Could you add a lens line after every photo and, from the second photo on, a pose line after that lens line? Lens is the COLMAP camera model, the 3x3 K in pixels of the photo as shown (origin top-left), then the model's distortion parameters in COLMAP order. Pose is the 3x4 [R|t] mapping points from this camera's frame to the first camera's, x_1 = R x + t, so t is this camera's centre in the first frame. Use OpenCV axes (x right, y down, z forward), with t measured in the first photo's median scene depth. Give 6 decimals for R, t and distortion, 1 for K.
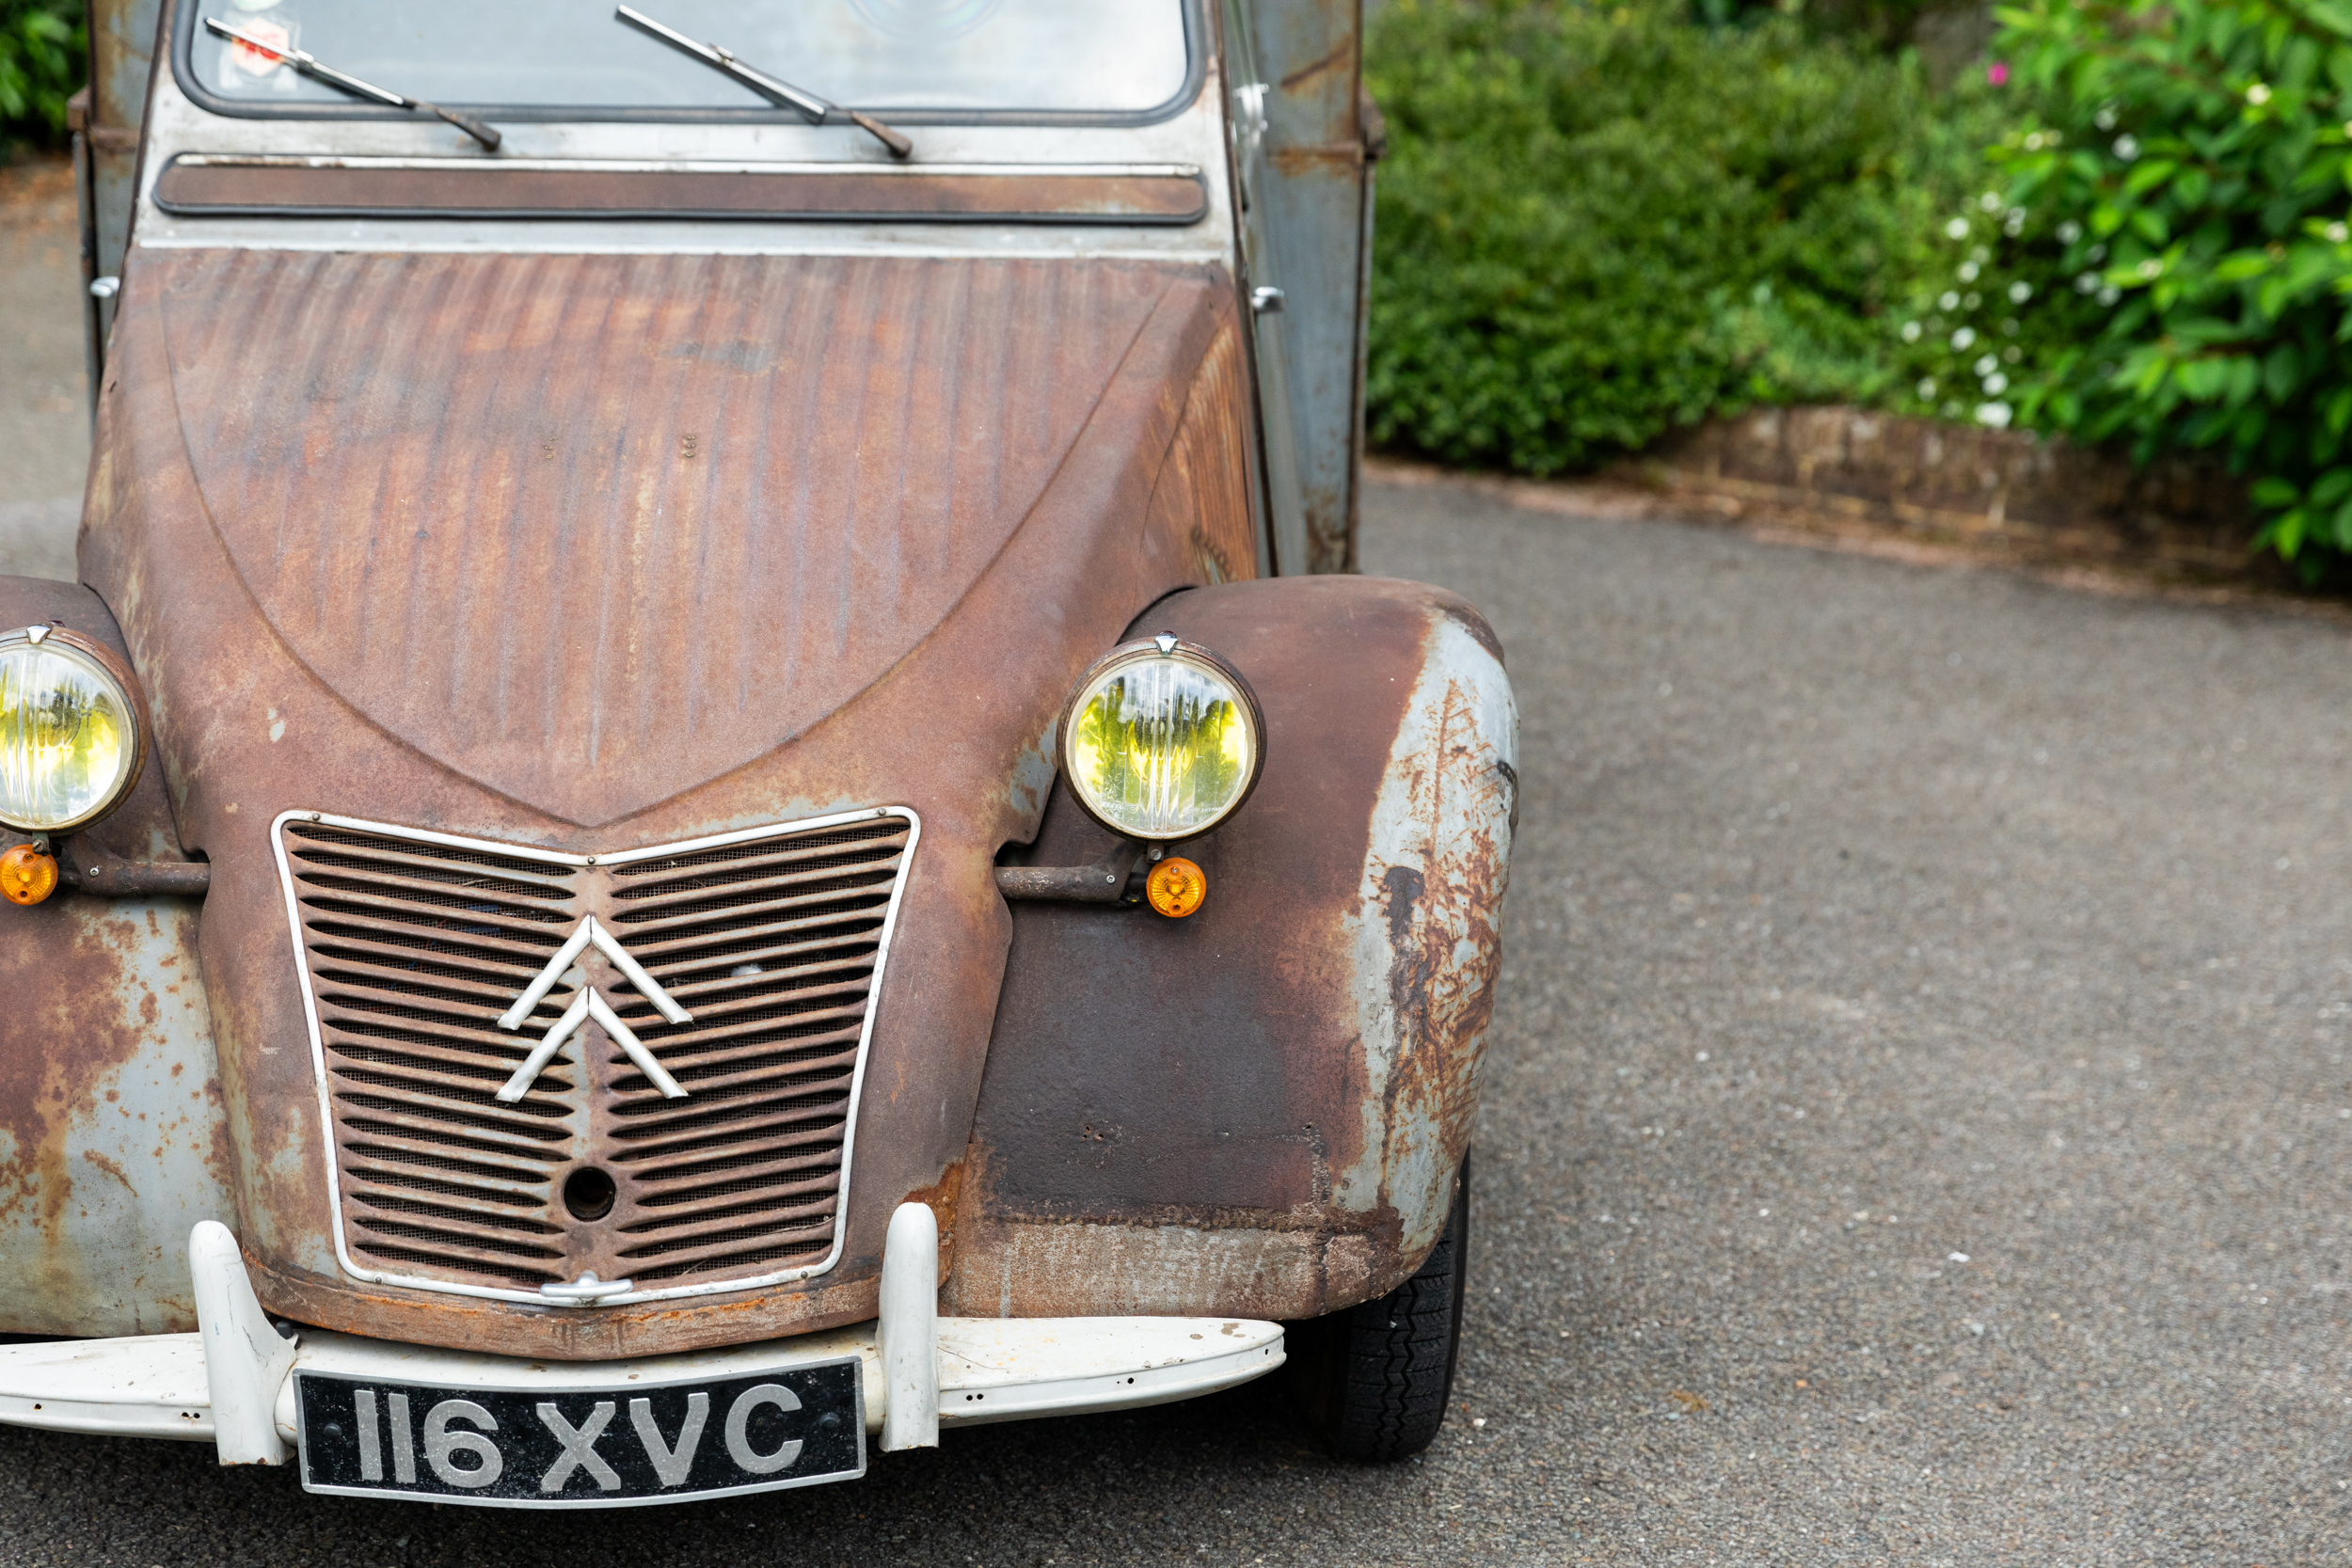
lens RADIAL K [[4481.1, 0, 1176.0], [0, 4481.1, 784.0], [0, 0, 1]] dist [0.009135, -0.125252]
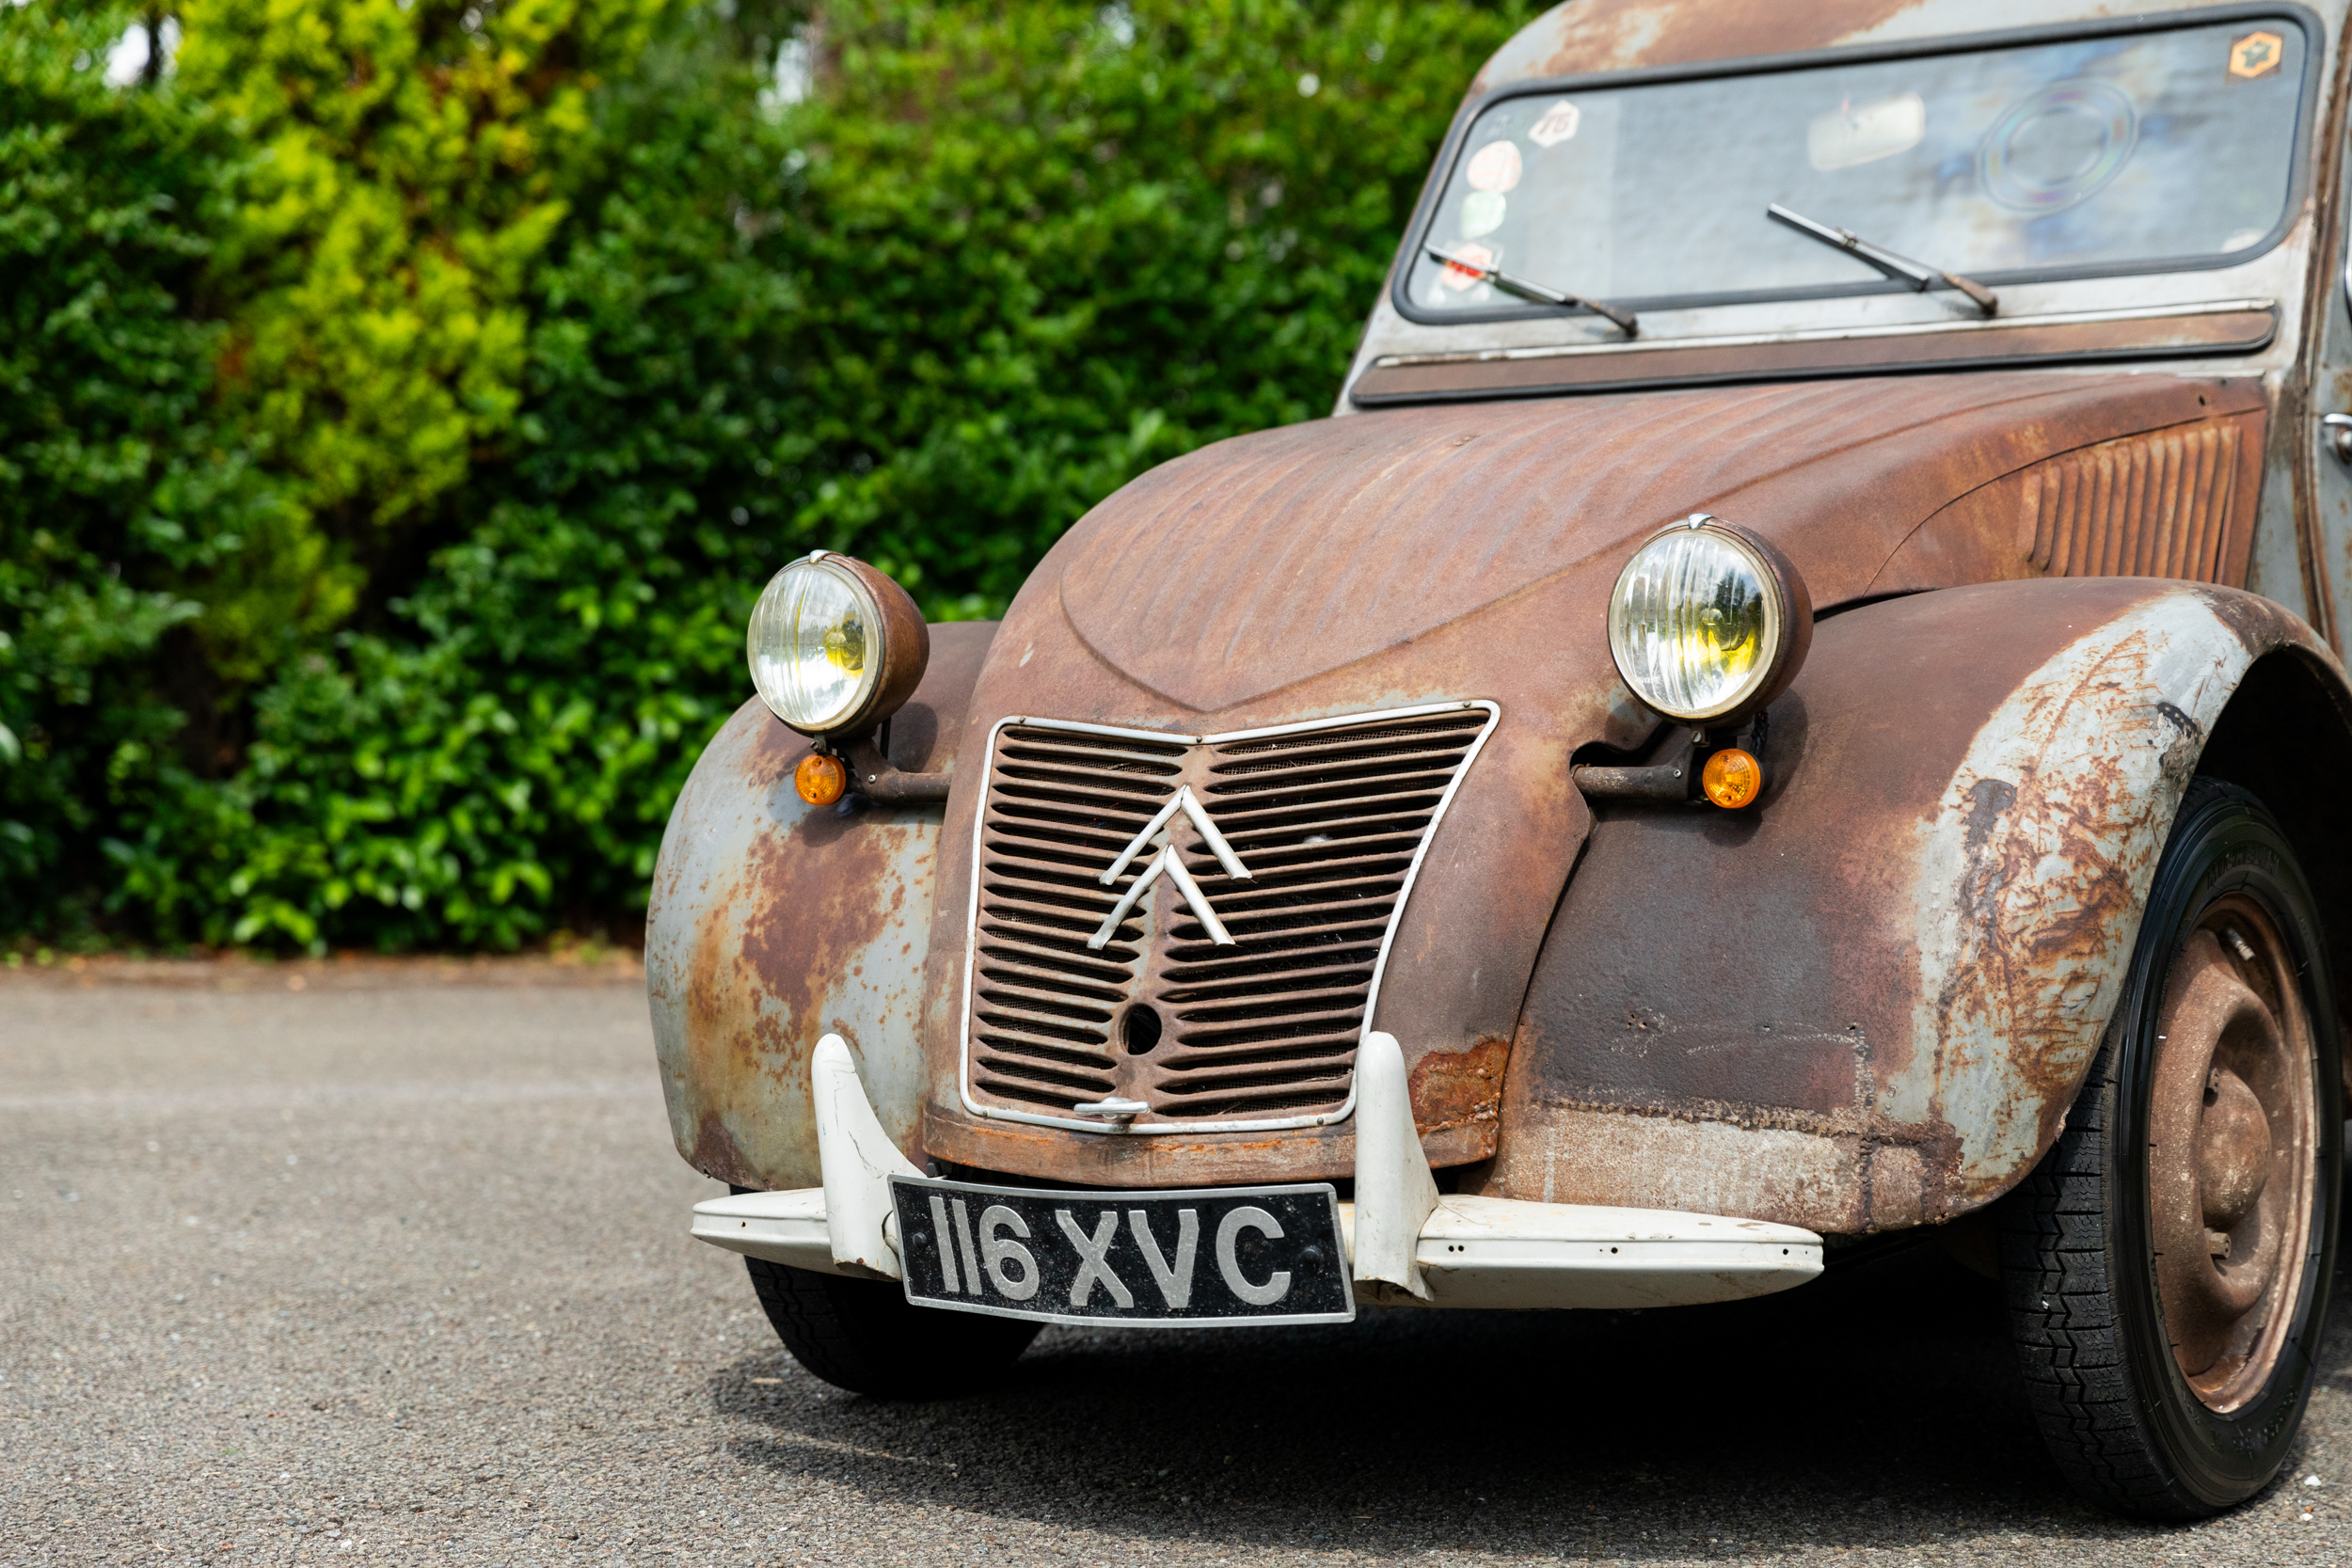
lens RADIAL K [[4471.6, 0, 1176.0], [0, 4471.6, 784.0], [0, 0, 1]] dist [0.008087, -0.016578]
pose [[0.819374, -0.020950, -0.572877, 0.471181], [-0.107263, 0.976080, -0.189112, 0.226895], [0.563135, 0.216402, 0.797527, 0.138268]]
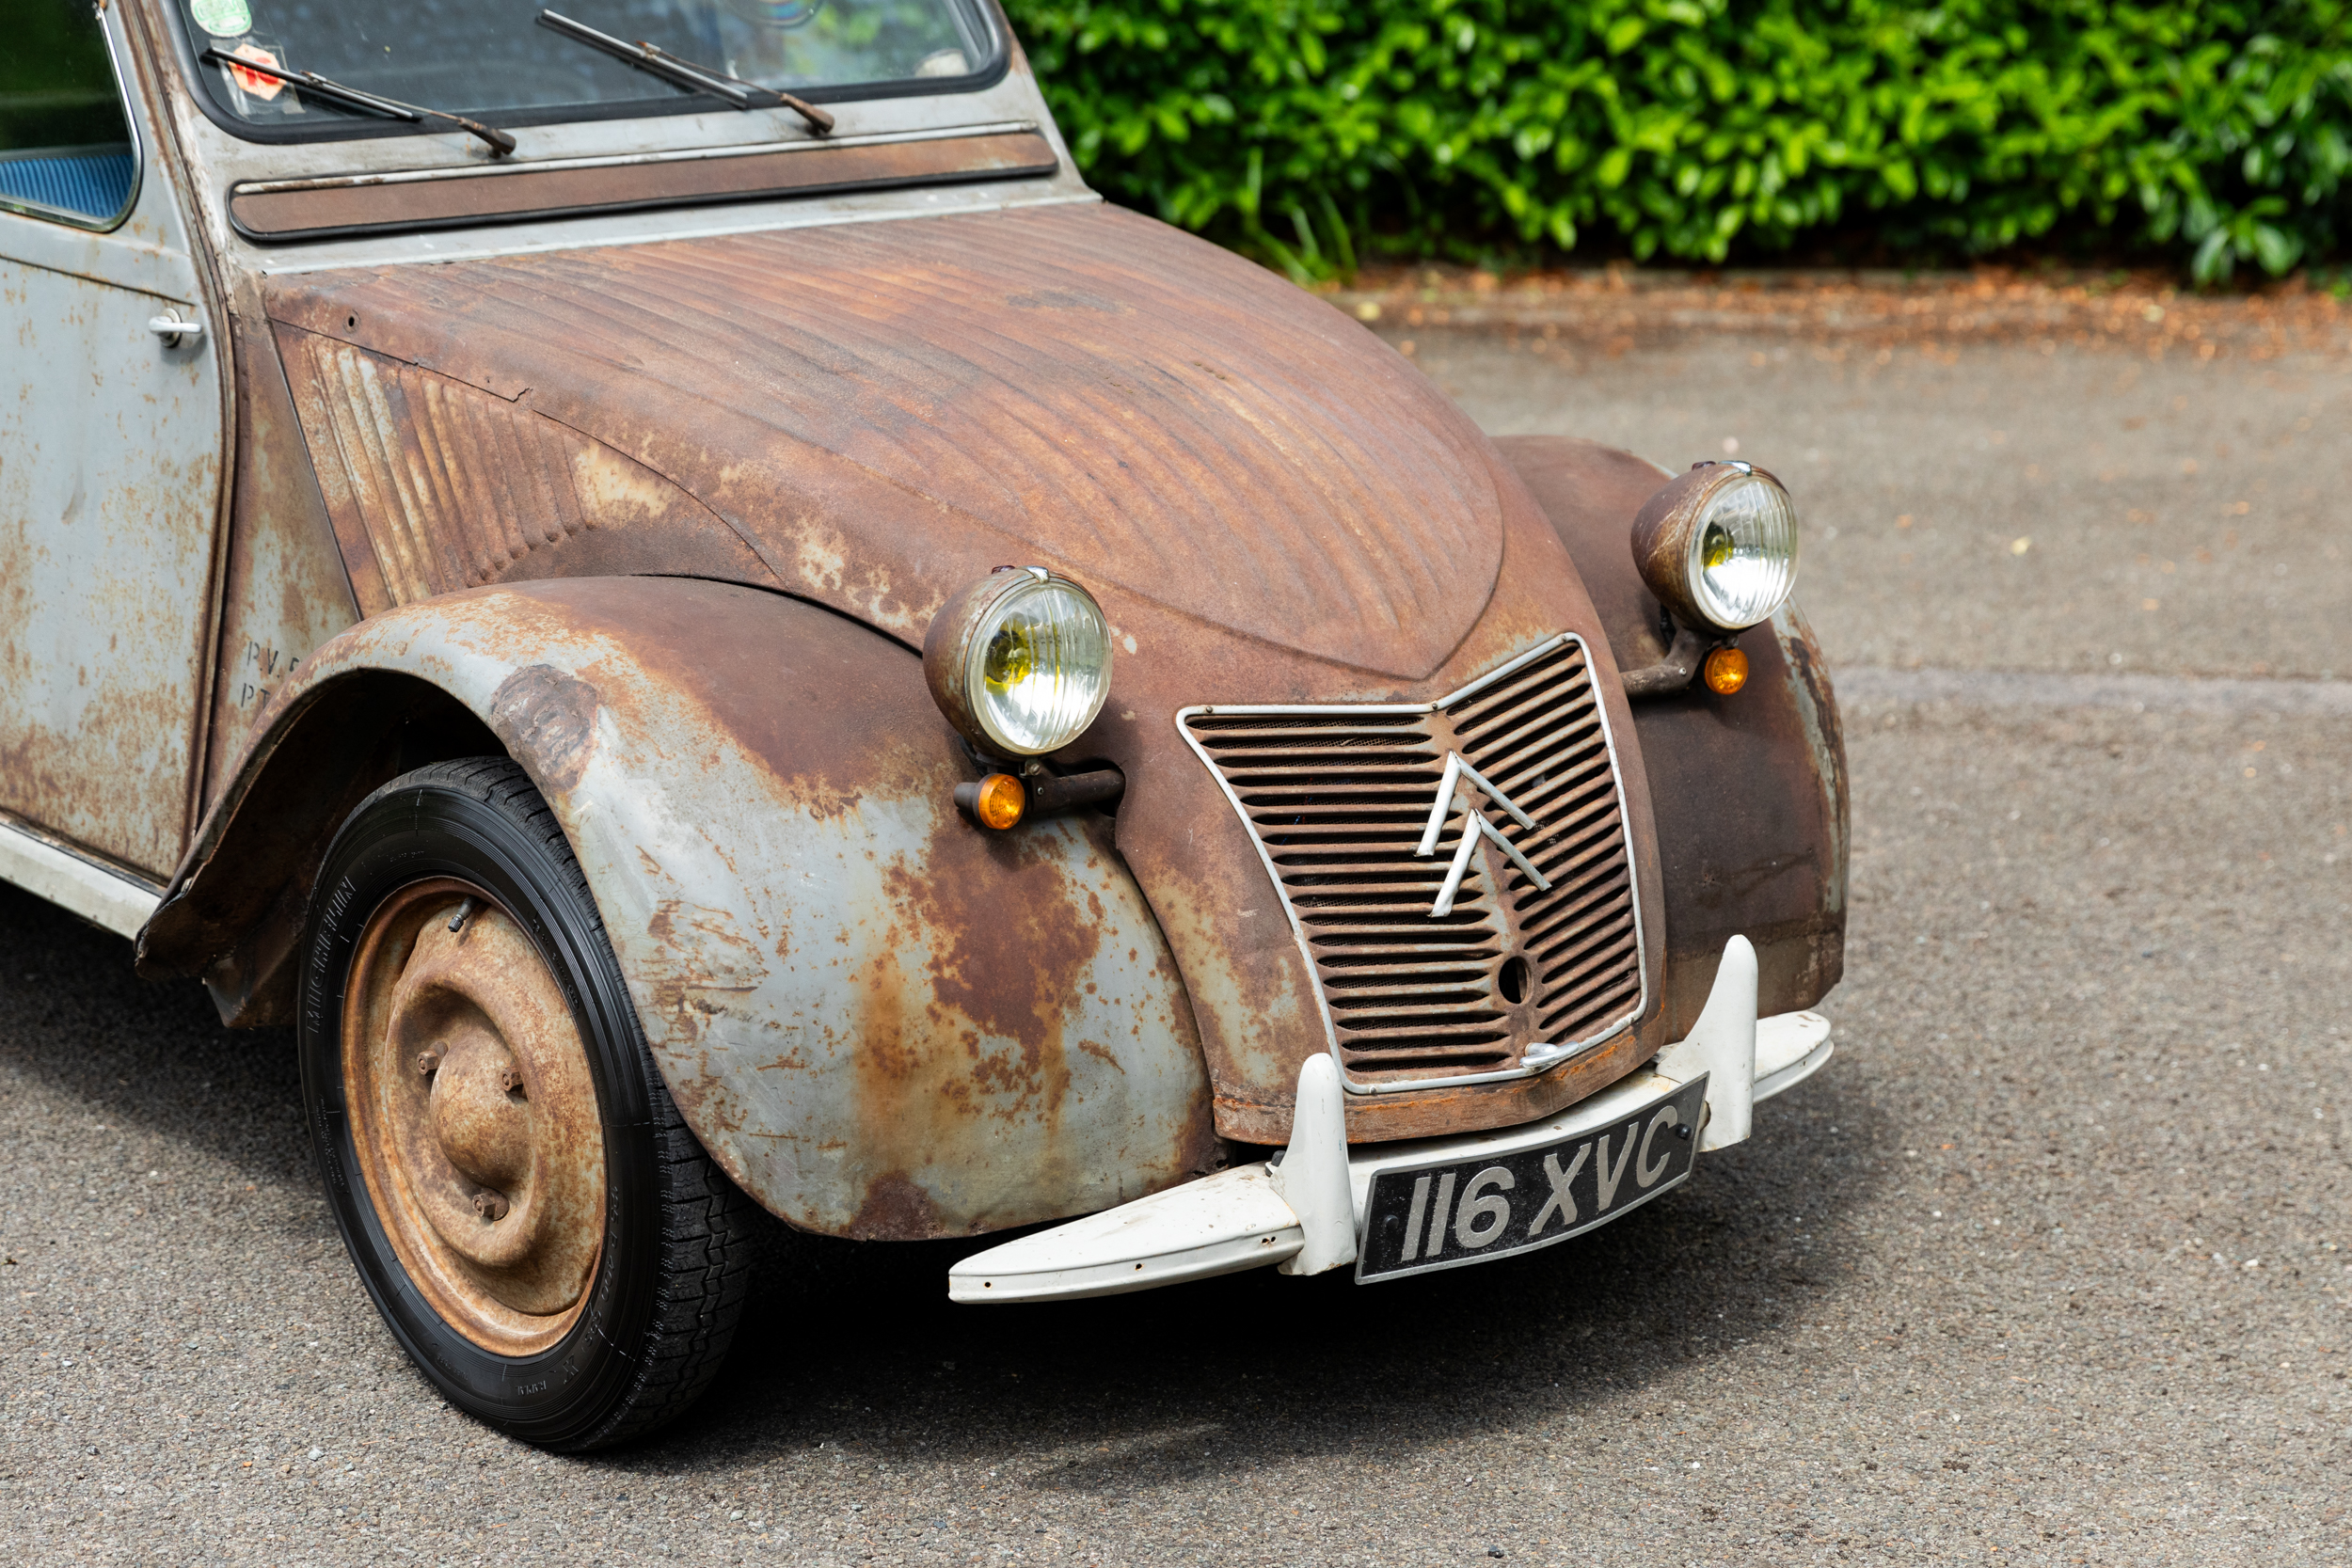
lens RADIAL K [[5025.5, 0, 1244.5], [0, 5025.5, 723.9], [0, 0, 1]] dist [0.012576, -0.114385]
pose [[0.774446, -0.147722, 0.615151, -0.955857], [0.163249, 0.986089, 0.031276, -0.026947], [-0.611214, 0.076201, 0.787789, -0.001978]]
